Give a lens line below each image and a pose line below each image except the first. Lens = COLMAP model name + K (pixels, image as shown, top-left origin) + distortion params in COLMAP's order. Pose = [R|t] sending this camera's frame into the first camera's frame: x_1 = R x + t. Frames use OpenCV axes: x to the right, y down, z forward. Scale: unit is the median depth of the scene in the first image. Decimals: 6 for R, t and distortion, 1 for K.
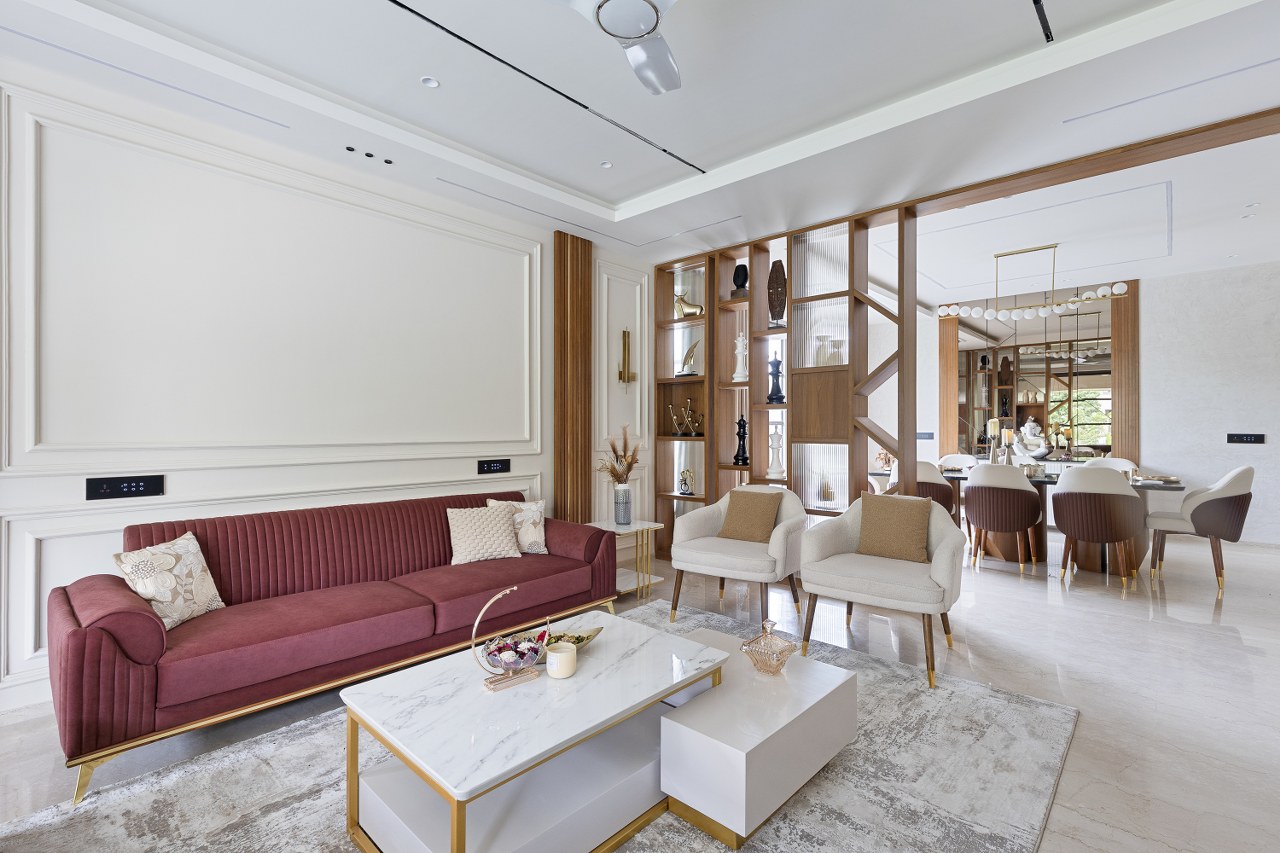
lens RADIAL K [[621.3, 0, 667.6], [0, 621.3, 424.7], [0, 0, 1]] dist [0.014715, -0.000214]
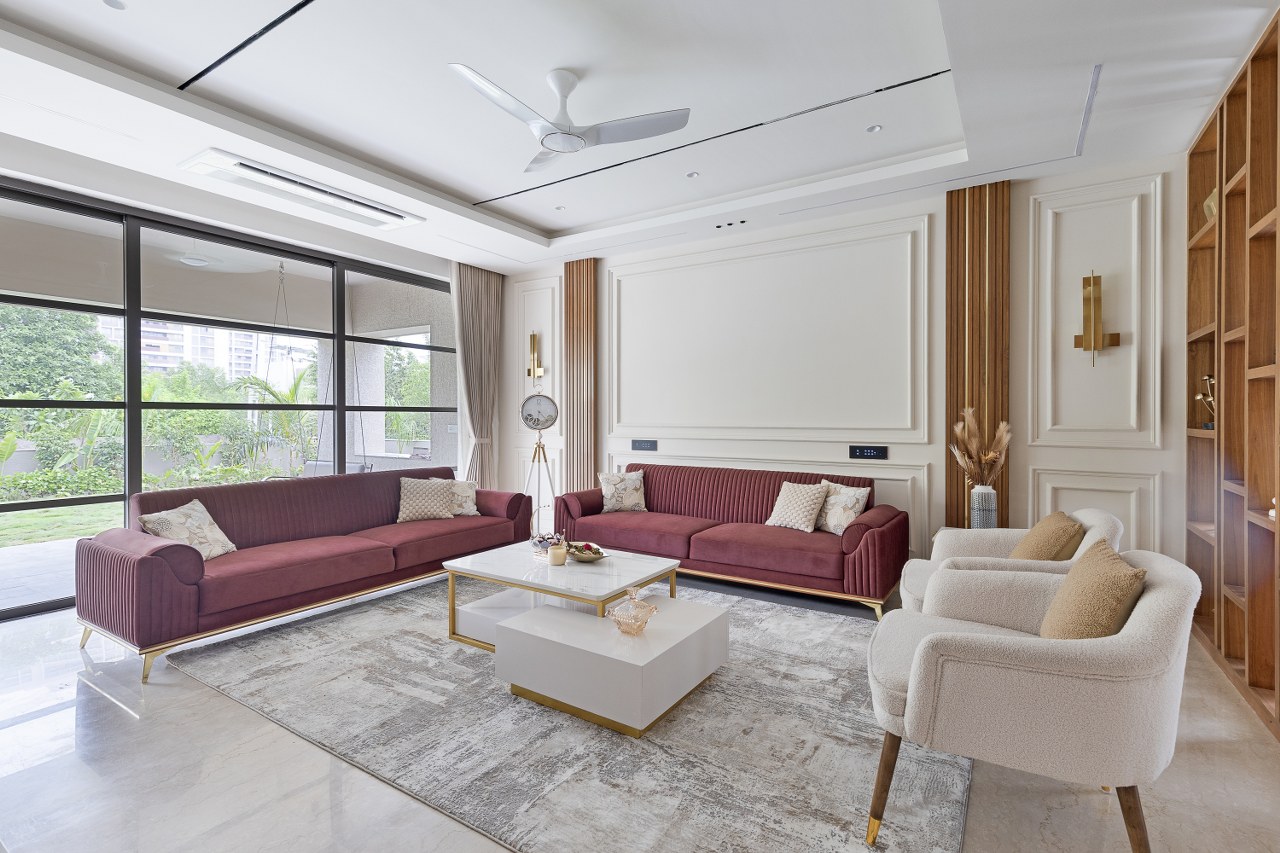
lens RADIAL K [[593.0, 0, 615.6], [0, 593.0, 422.9], [0, 0, 1]] dist [0.012137, -0.001195]
pose [[0.088093, 0.010501, -0.996057, 0.691563], [0.005614, 0.999923, 0.011038, 0.004277], [0.996096, -0.006564, 0.088028, 0.500996]]
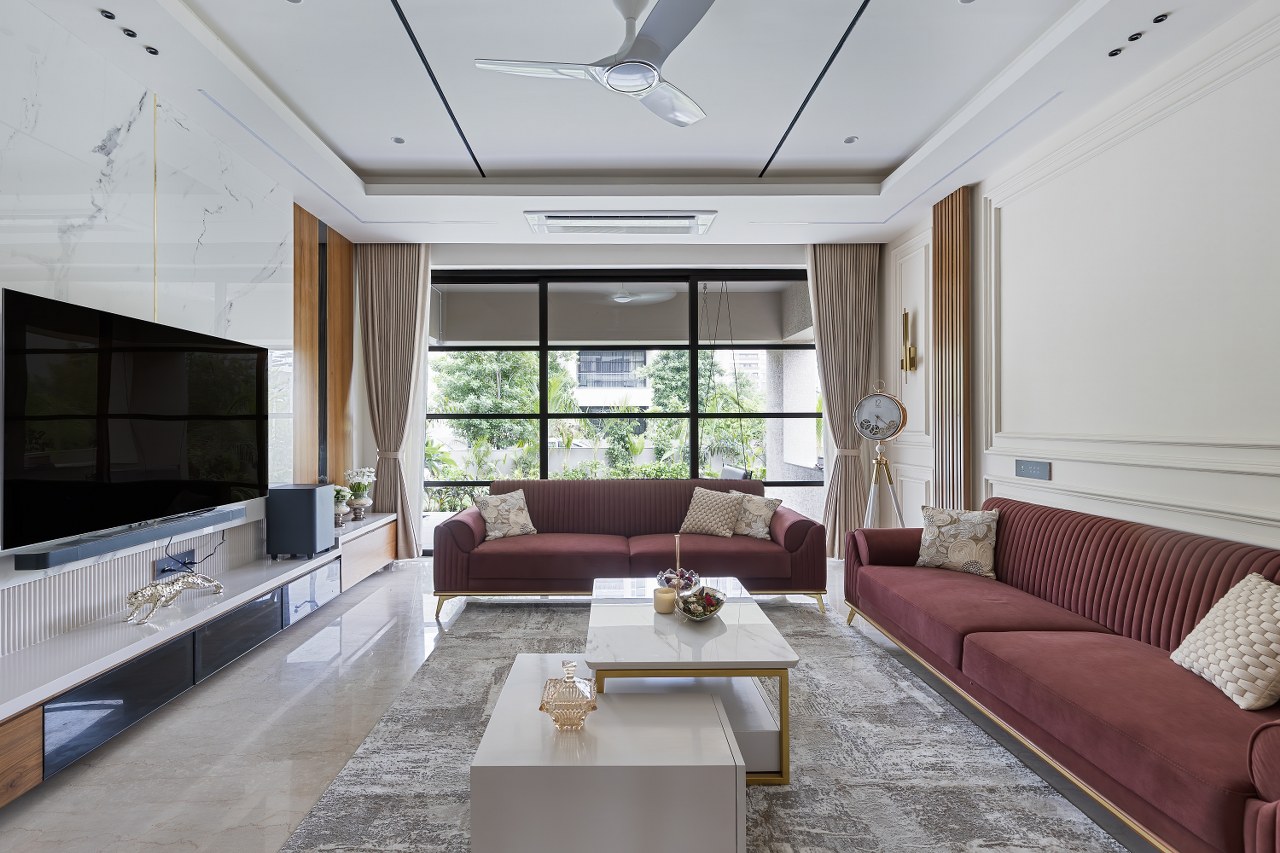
lens RADIAL K [[593.0, 0, 615.6], [0, 593.0, 422.9], [0, 0, 1]] dist [0.012137, -0.001195]
pose [[-0.778084, 0.001499, -0.628159, 0.333094], [0.007315, 0.999951, -0.006674, 0.007483], [0.628118, -0.009788, -0.778057, 0.939702]]
